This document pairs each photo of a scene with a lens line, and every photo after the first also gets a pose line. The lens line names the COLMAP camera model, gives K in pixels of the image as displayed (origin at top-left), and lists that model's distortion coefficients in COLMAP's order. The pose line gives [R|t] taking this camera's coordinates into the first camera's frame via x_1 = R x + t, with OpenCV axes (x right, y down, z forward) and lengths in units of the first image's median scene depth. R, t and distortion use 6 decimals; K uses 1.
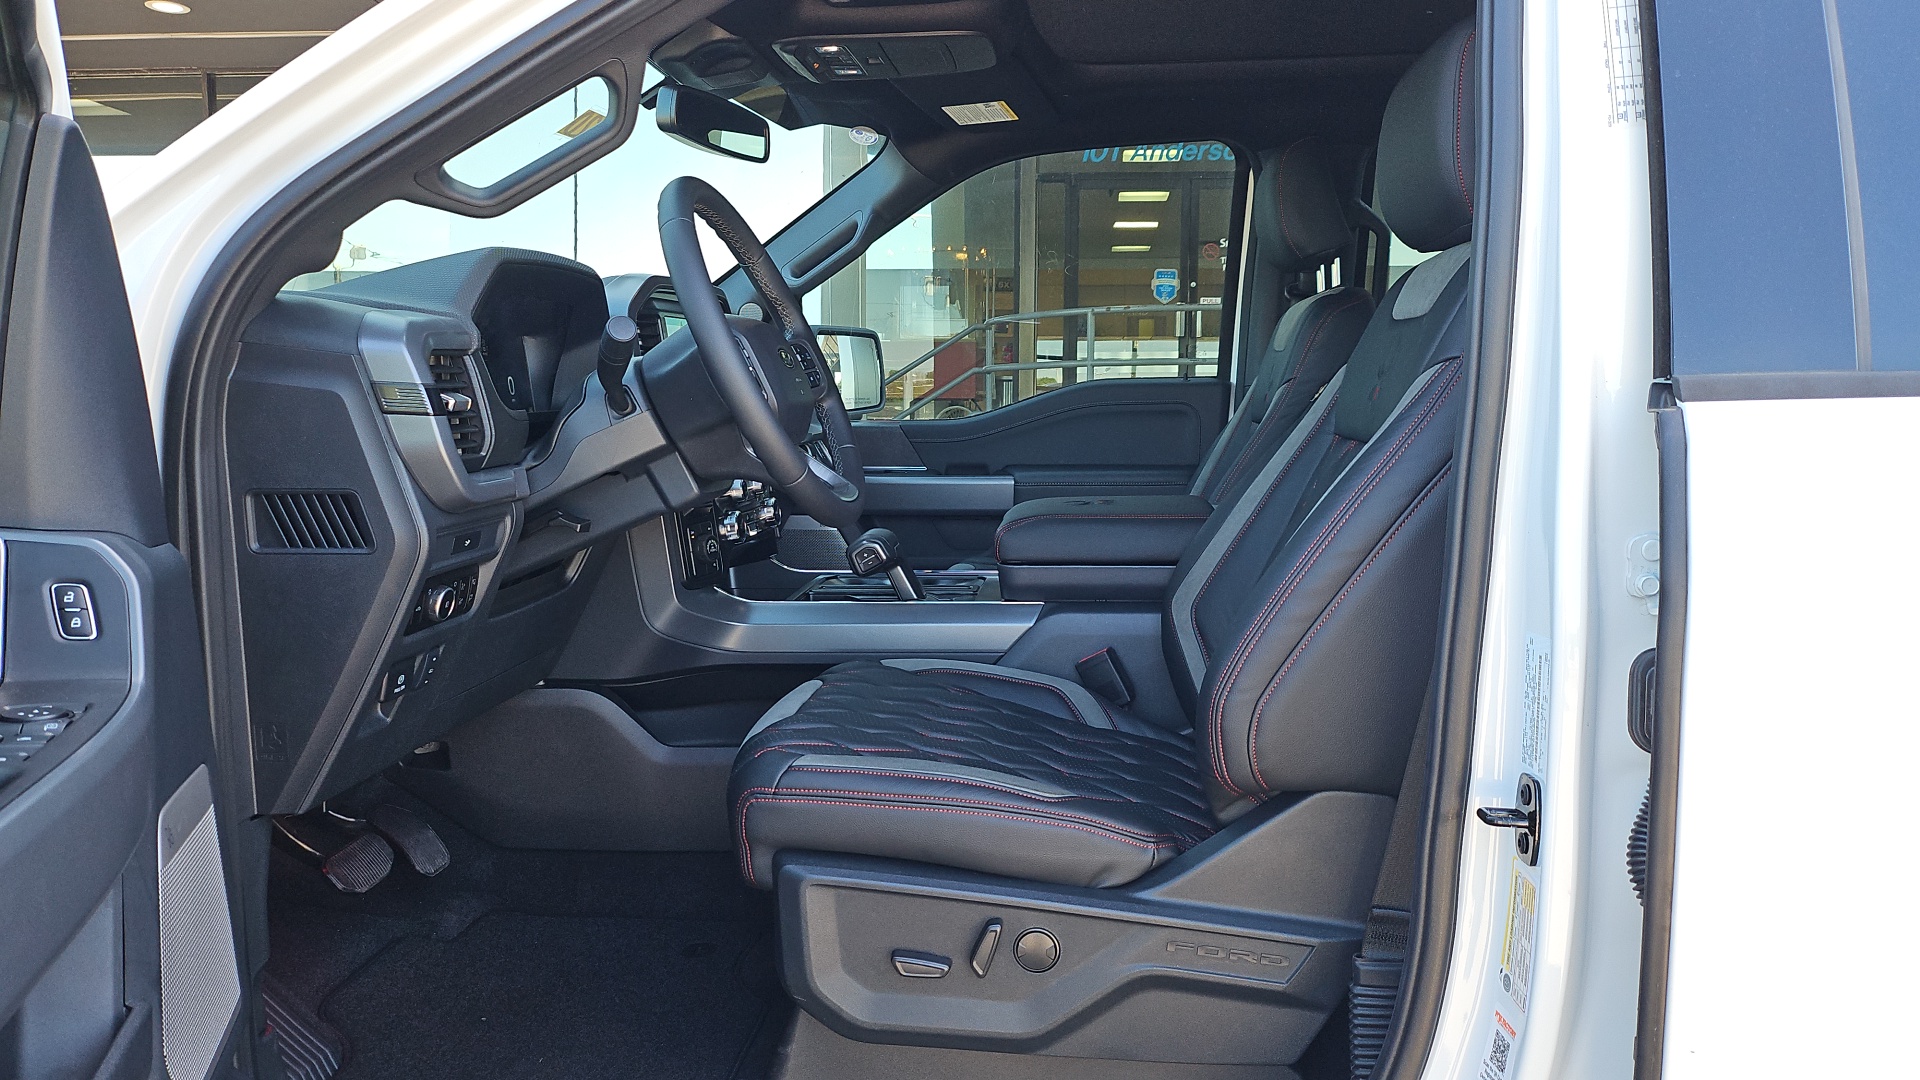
lens RADIAL K [[1384.0, 0, 960.2], [0, 1384.0, 519.0], [0, 0, 1]] dist [0.043962, -0.046721]
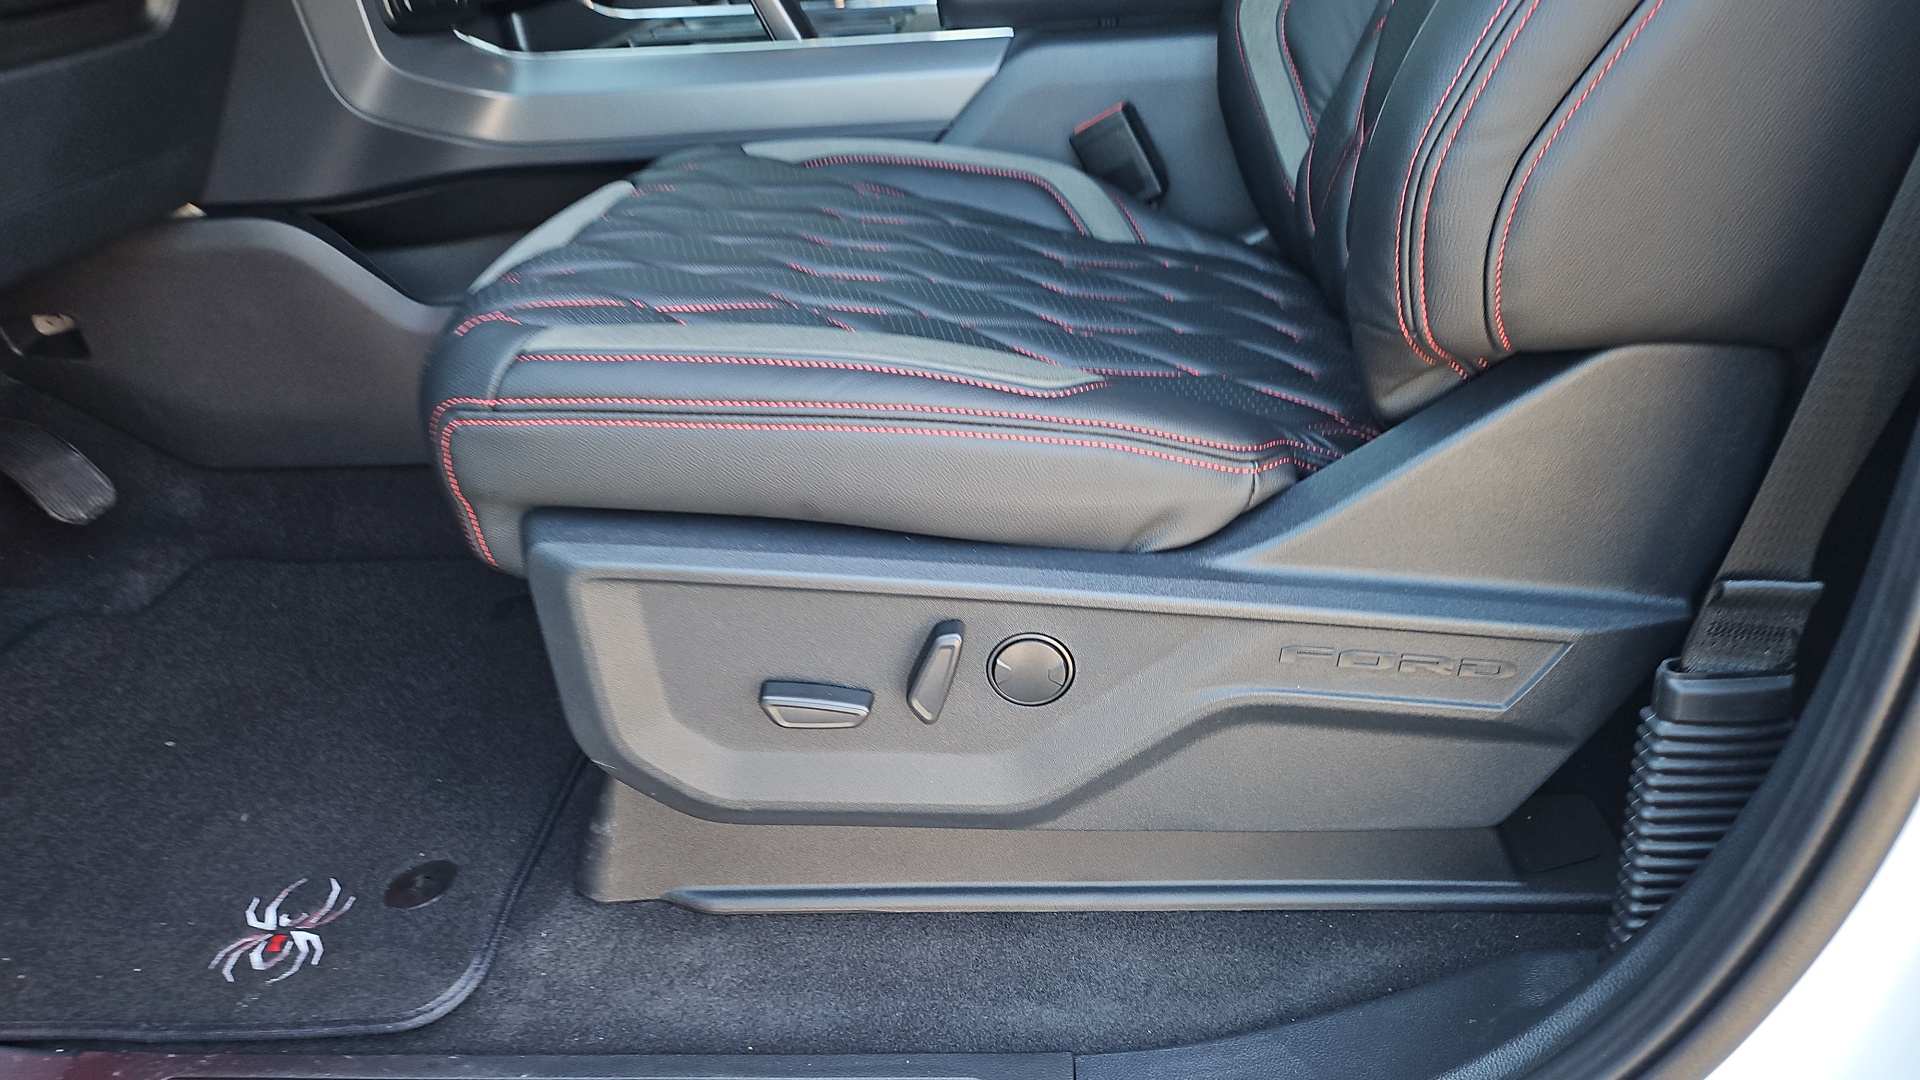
lens RADIAL K [[1384.0, 0, 952.4], [0, 1384.0, 530.6], [0, 0, 1]] dist [0.043962, -0.046721]
pose [[0.998313, -0.056984, 0.011108, 0.020976], [0.049660, 0.937263, 0.345068, 0.072181], [-0.030074, -0.343935, 0.938512, 0.493457]]
